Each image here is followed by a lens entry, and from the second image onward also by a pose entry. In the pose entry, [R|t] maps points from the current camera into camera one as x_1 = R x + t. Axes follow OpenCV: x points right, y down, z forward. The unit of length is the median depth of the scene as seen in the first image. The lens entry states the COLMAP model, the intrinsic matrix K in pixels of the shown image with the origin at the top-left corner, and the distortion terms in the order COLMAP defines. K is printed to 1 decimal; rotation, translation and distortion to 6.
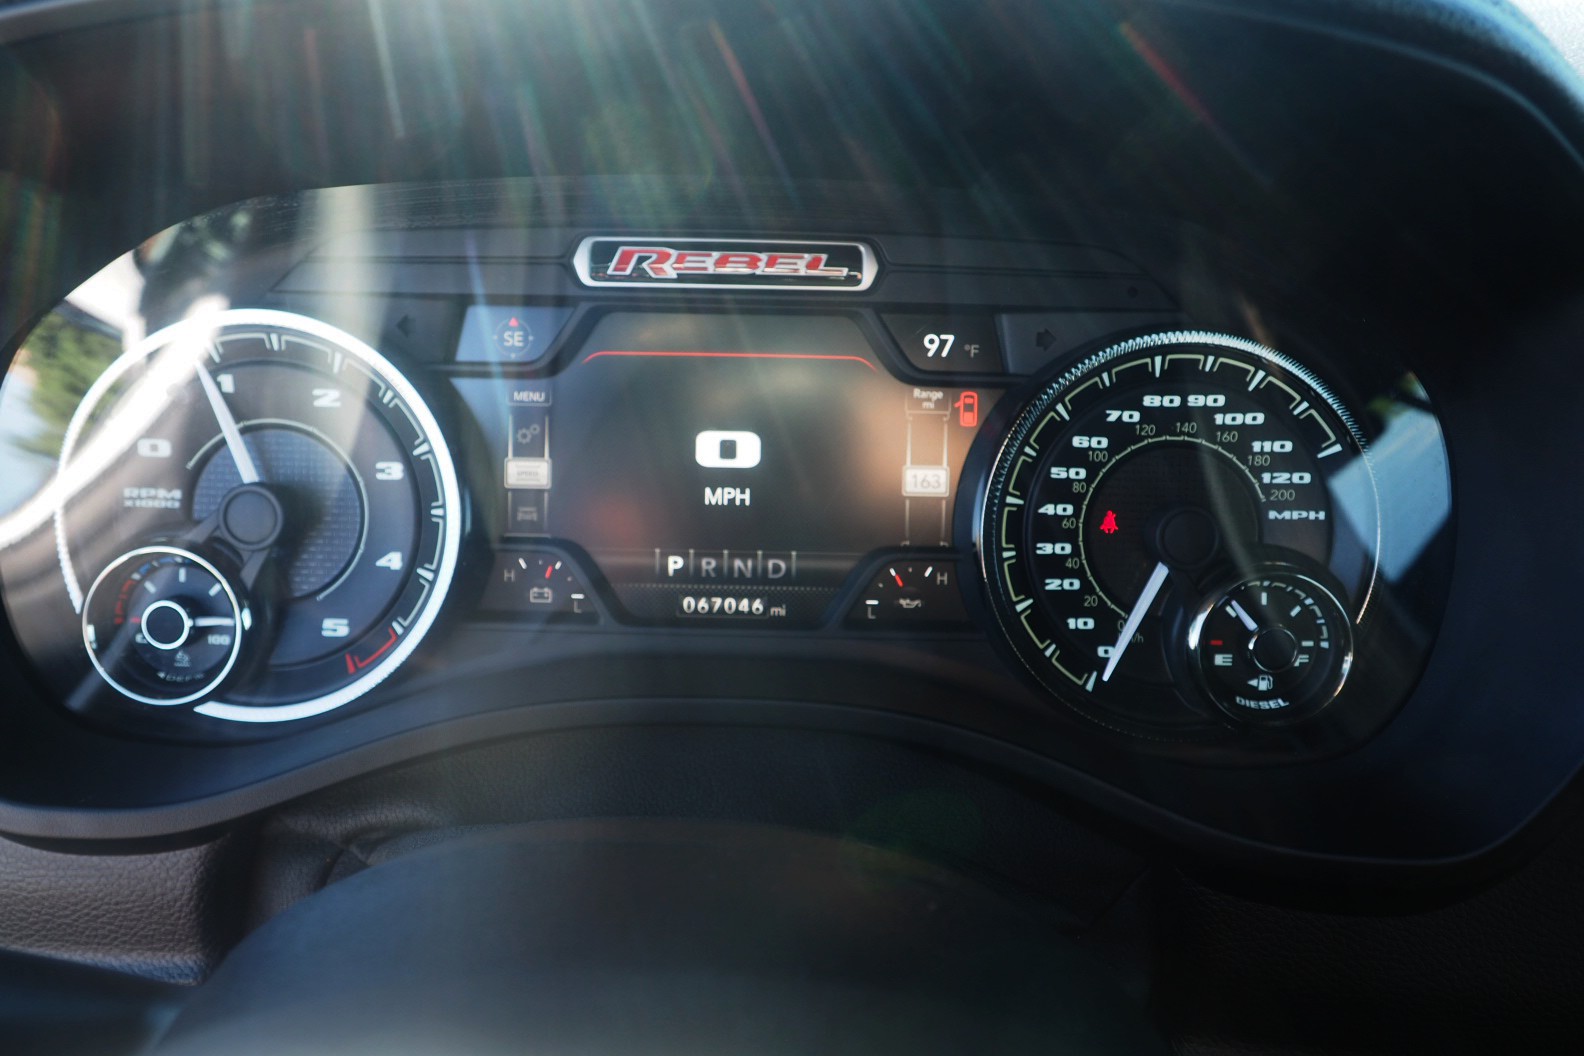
lens RADIAL K [[1344.9, 0, 796.2], [0, 1344.9, 524.7], [0, 0, 1]] dist [0.000814, -0.005327]
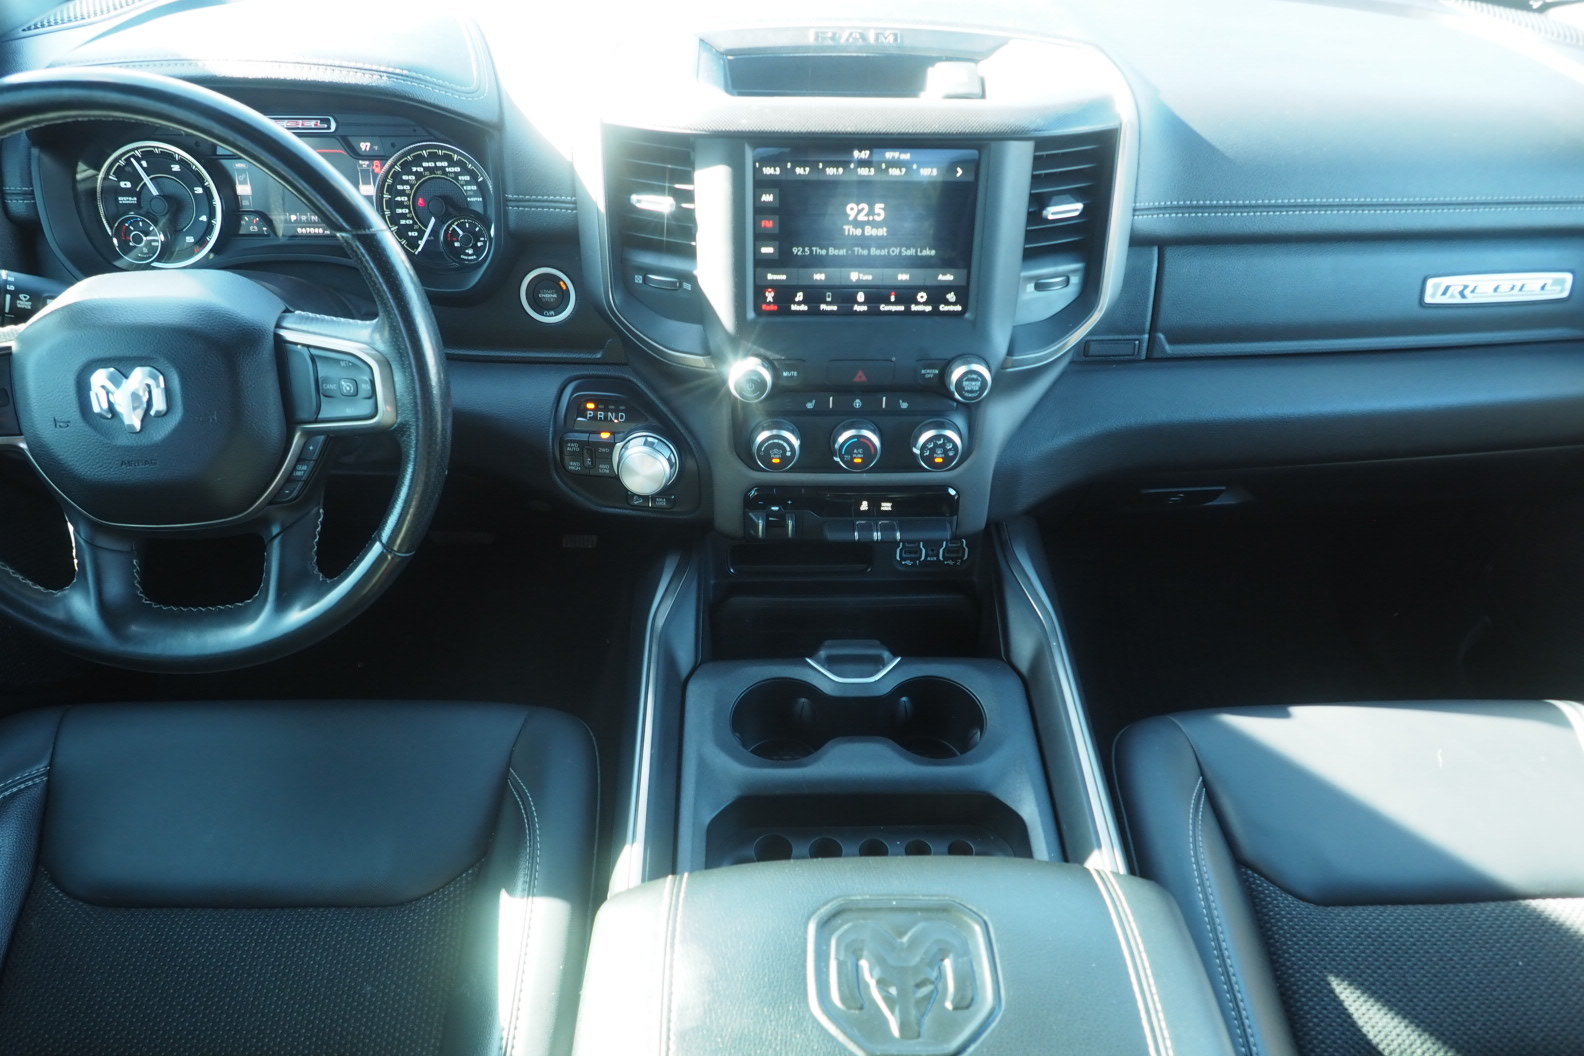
lens RADIAL K [[1174.0, 0, 795.0], [0, 1174.0, 531.9], [0, 0, 1]] dist [-0.002452, -0.006498]
pose [[0.999549, -0.022580, 0.019817, 1.094035], [0.016240, 0.961052, 0.275889, -0.004096], [-0.025275, -0.275442, 0.960985, -2.049892]]
